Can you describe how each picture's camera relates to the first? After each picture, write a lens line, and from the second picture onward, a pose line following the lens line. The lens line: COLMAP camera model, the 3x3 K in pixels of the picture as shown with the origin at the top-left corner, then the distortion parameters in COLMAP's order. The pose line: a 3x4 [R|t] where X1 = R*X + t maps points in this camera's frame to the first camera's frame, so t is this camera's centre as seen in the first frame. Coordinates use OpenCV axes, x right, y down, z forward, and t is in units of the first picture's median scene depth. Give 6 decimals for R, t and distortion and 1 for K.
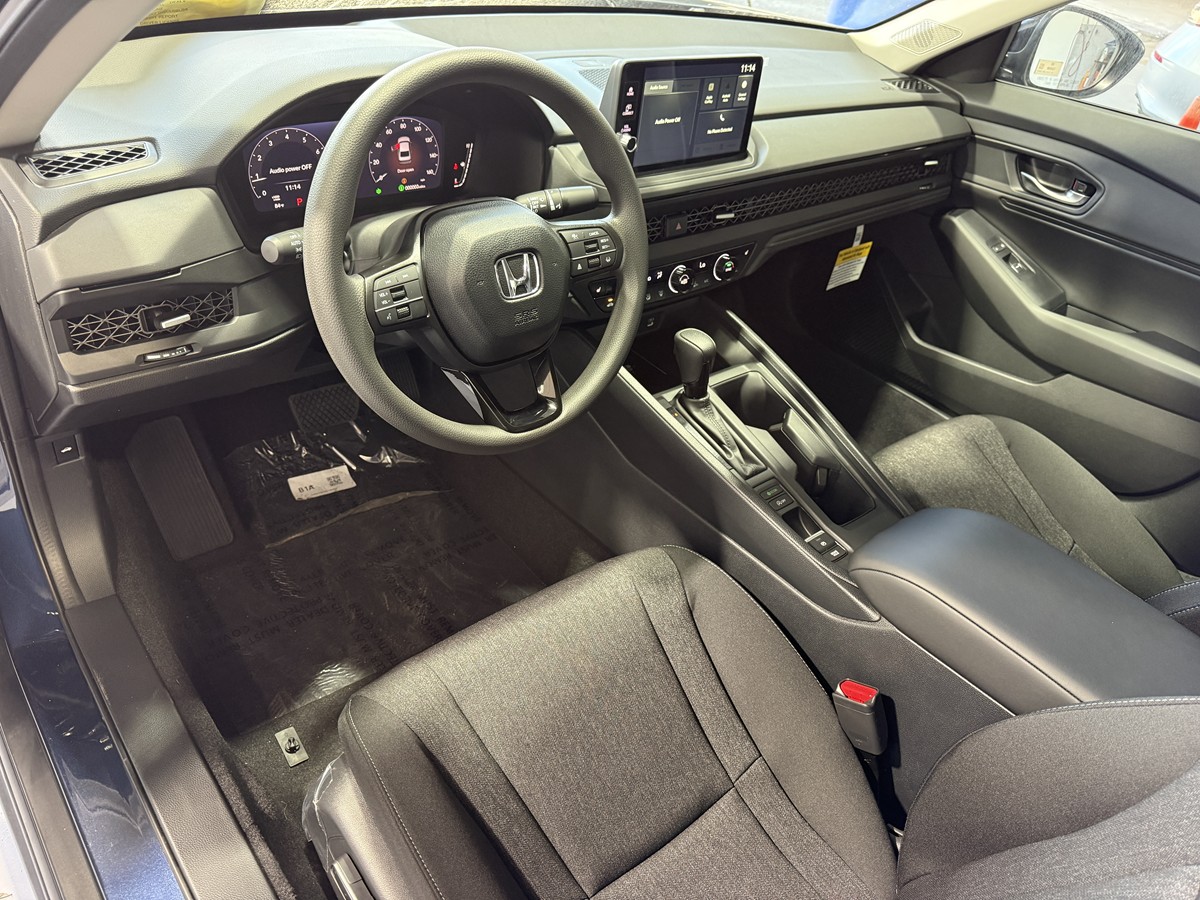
lens RADIAL K [[862.9, 0, 598.1], [0, 862.9, 460.3], [0, 0, 1]] dist [0.139196, -0.291951]
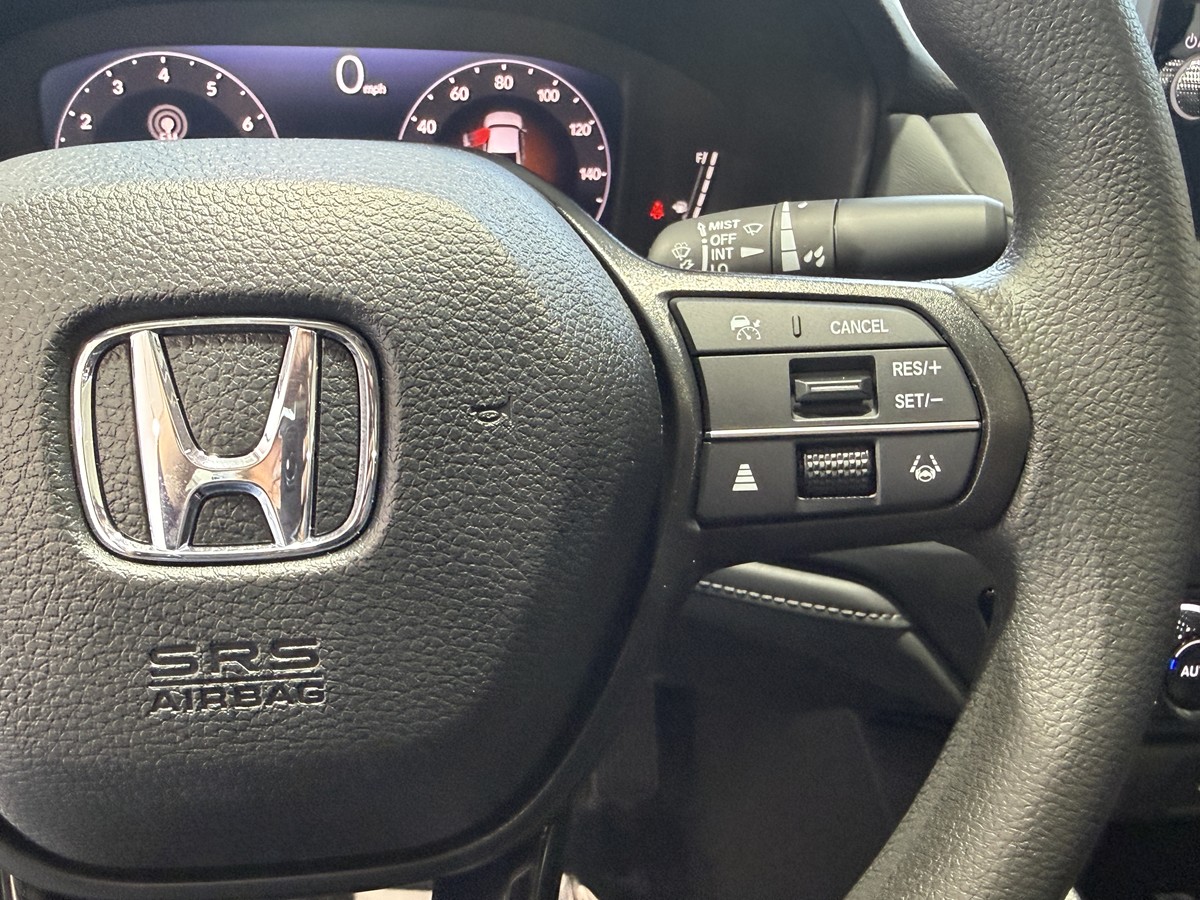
lens RADIAL K [[1129.8, 0, 556.2], [0, 1129.8, 445.7], [0, 0, 1]] dist [-0.011630, -0.031869]
pose [[0.827611, 0.111013, -0.550214, 0.064499], [-0.270279, 0.937939, -0.217301, -0.134383], [0.491944, 0.328552, 0.806253, 0.634740]]
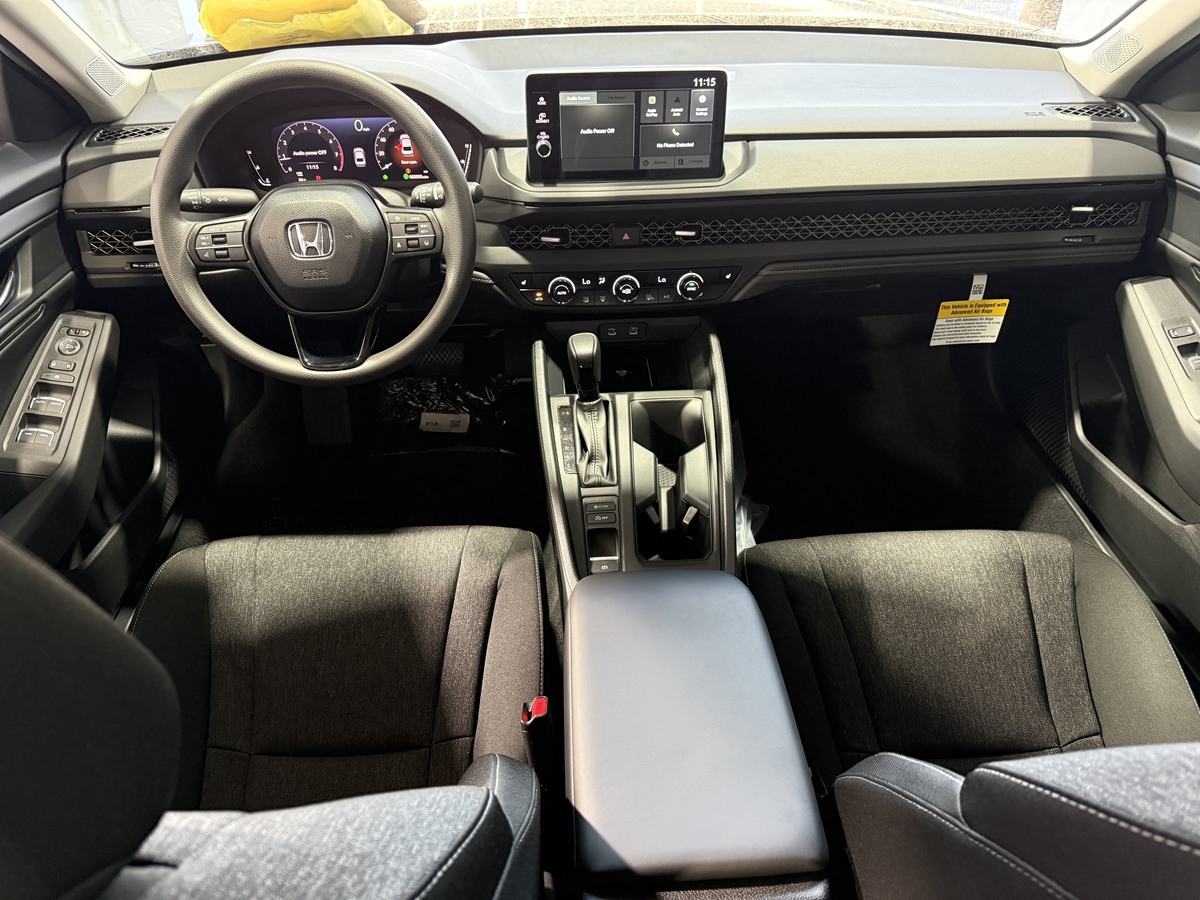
lens RADIAL K [[858.4, 0, 598.3], [0, 858.4, 455.2], [0, 0, 1]] dist [0.082563, -0.121944]
pose [[0.780076, 0.251270, -0.573014, 0.741111], [-0.270075, 0.961330, 0.053880, -0.072455], [0.564394, 0.112726, 0.817772, 0.199490]]
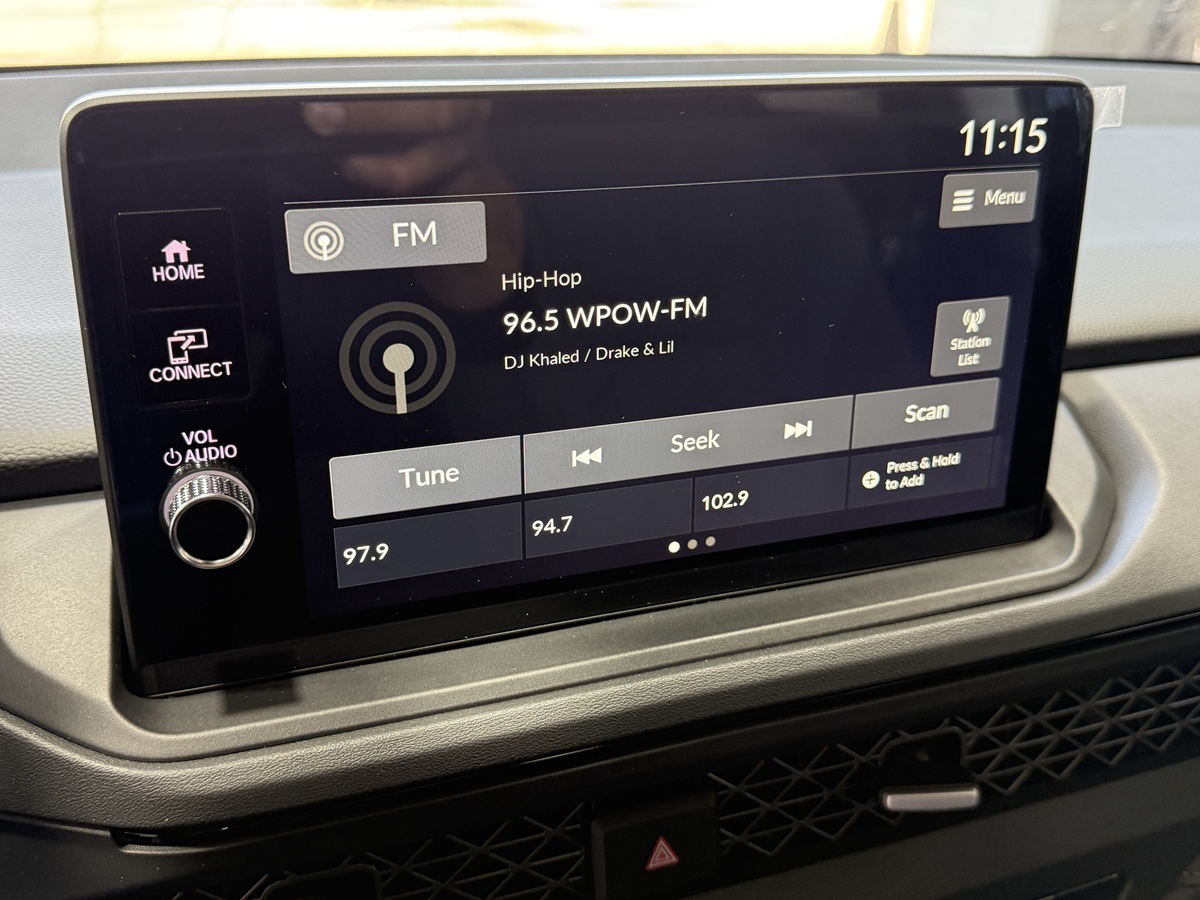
lens RADIAL K [[1151.4, 0, 589.9], [0, 1151.4, 446.0], [0, 0, 1]] dist [-0.007101, -0.012391]
pose [[0.926351, 0.021397, -0.376053, 0.185853], [-0.117322, 0.965109, -0.234092, -0.310908], [0.357923, 0.260971, 0.896541, 0.760099]]
